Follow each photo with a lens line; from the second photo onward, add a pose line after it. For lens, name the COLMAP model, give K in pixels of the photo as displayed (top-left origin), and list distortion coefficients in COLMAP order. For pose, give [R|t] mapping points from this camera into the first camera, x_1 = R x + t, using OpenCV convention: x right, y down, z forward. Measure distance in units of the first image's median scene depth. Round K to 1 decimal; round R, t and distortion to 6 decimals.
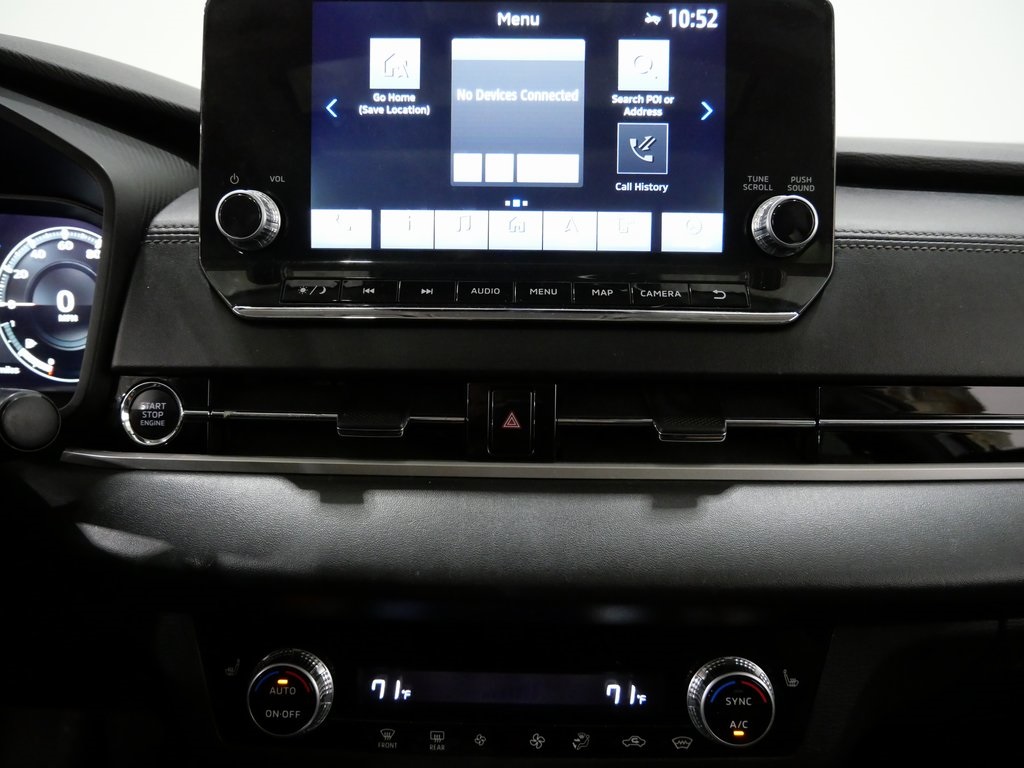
lens RADIAL K [[744.3, 0, 509.1], [0, 744.3, 382.2], [0, 0, 1]] dist [-0.042127, -0.001137]
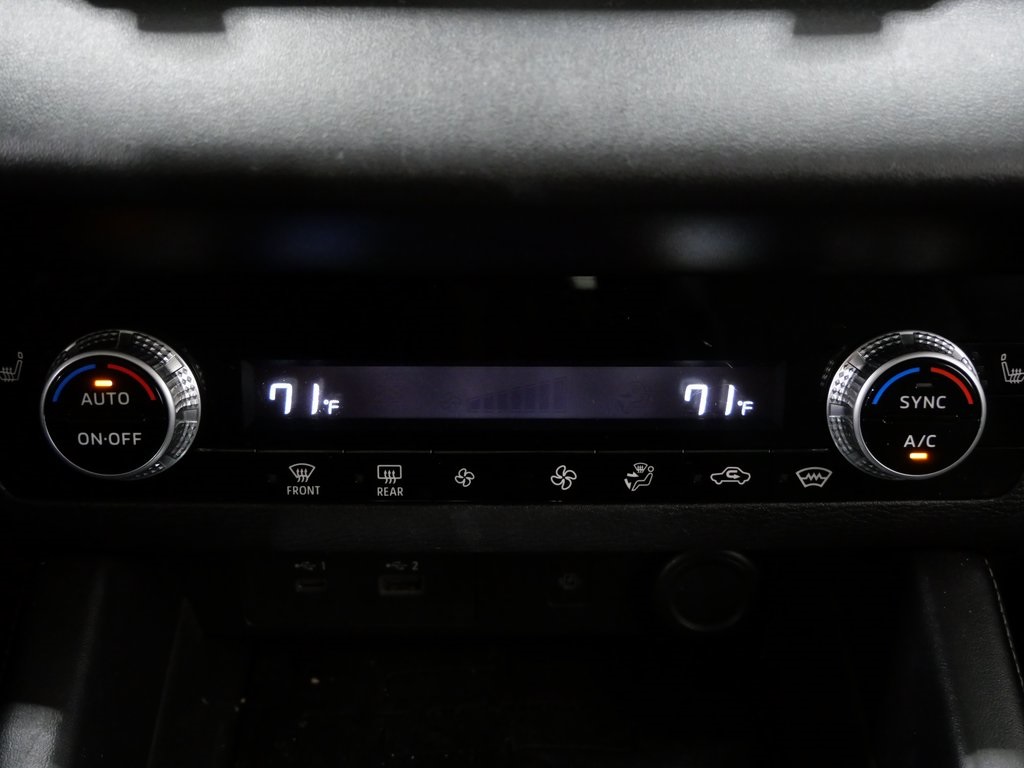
lens RADIAL K [[1142.2, 0, 516.5], [0, 1142.2, 383.9], [0, 0, 1]] dist [0.027381, 0.000000]
pose [[0.999497, -0.015713, 0.027535, -0.022419], [0.006927, 0.955788, 0.293976, 0.155500], [-0.030937, -0.293638, 0.955416, 0.169285]]
